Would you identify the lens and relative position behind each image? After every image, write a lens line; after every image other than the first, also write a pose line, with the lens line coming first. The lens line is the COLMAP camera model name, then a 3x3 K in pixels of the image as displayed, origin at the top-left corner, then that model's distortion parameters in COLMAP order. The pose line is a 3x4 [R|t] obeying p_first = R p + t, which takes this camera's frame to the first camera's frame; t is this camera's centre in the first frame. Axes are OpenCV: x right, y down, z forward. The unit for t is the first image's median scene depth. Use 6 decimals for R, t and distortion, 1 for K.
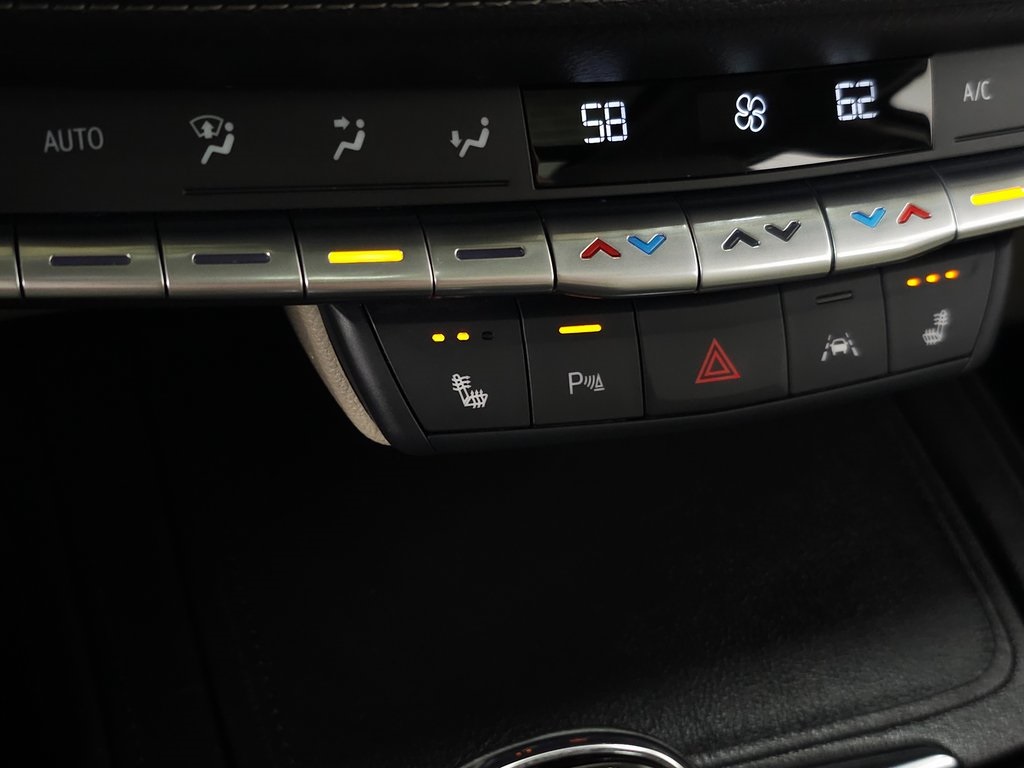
lens RADIAL K [[1273.5, 0, 508.1], [0, 1273.5, 381.1], [0, 0, 1]] dist [0.005415, 0.000000]
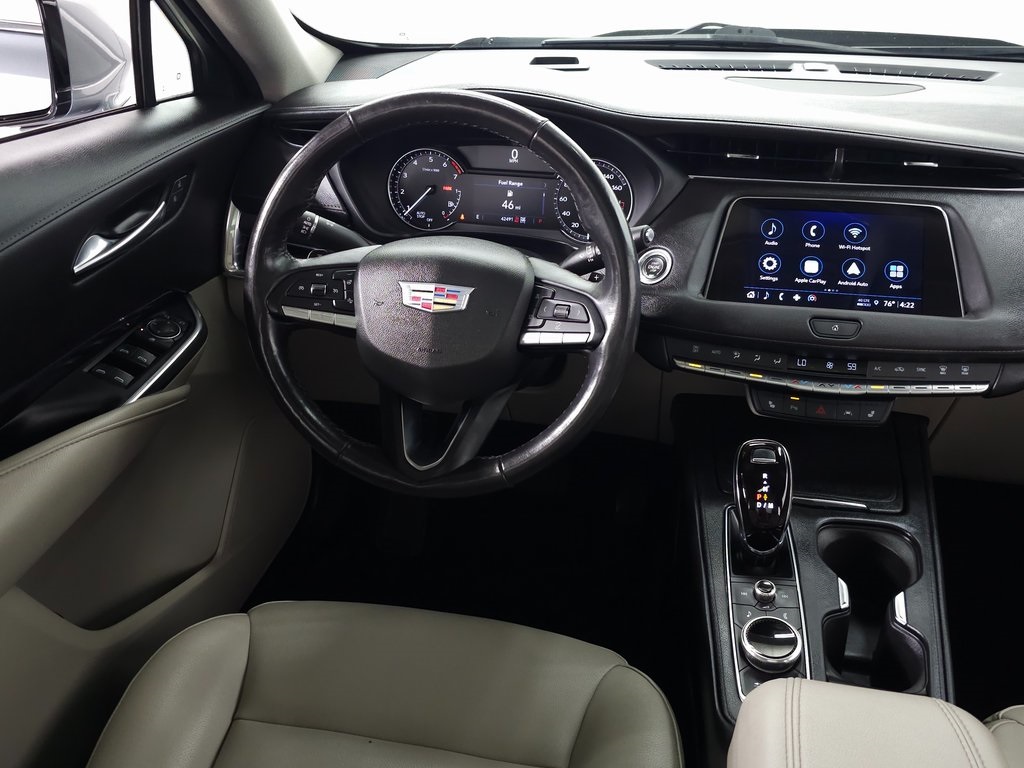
lens RADIAL K [[876.2, 0, 515.3], [0, 876.2, 378.2], [0, 0, 1]] dist [0.083965, -0.134175]
pose [[0.875803, 0.151965, -0.458122, 0.848022], [-0.248730, 0.955508, -0.158548, 0.903751], [0.413646, 0.252805, 0.874635, -3.336949]]
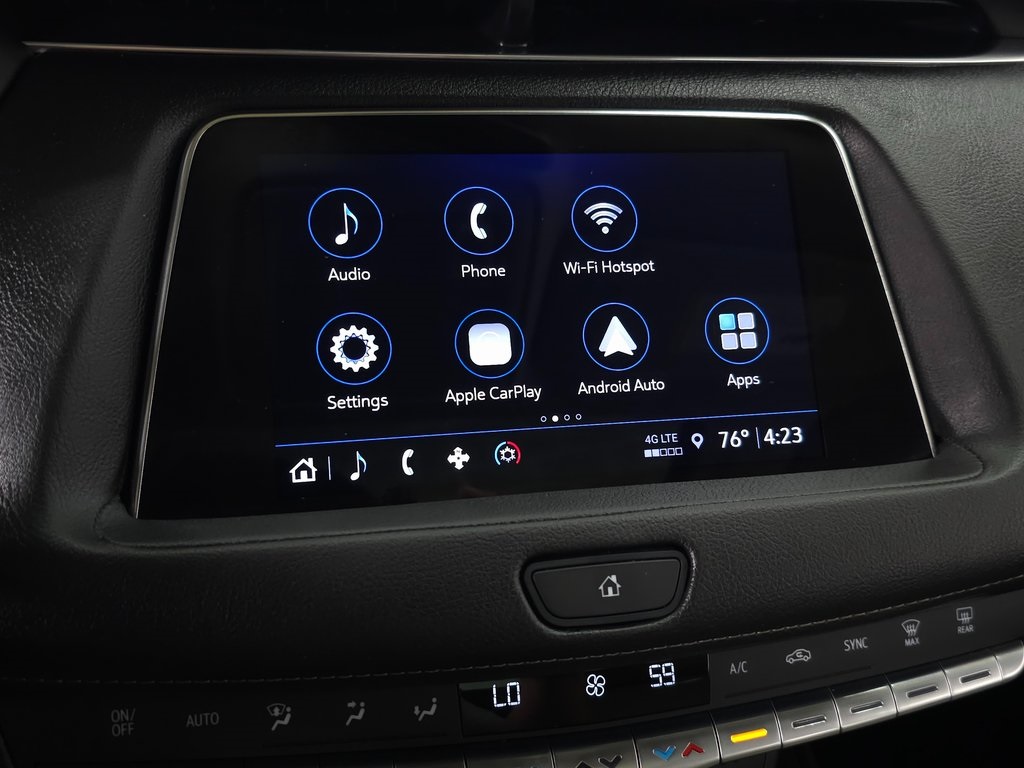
lens RADIAL K [[1013.7, 0, 523.7], [0, 1013.7, 380.5], [0, 0, 1]] dist [0.019646, 0.000000]
pose [[0.996355, 0.038820, -0.075958, 0.195344], [-0.049169, 0.988998, -0.139518, -0.452538], [0.069707, 0.142744, 0.987302, -0.446507]]
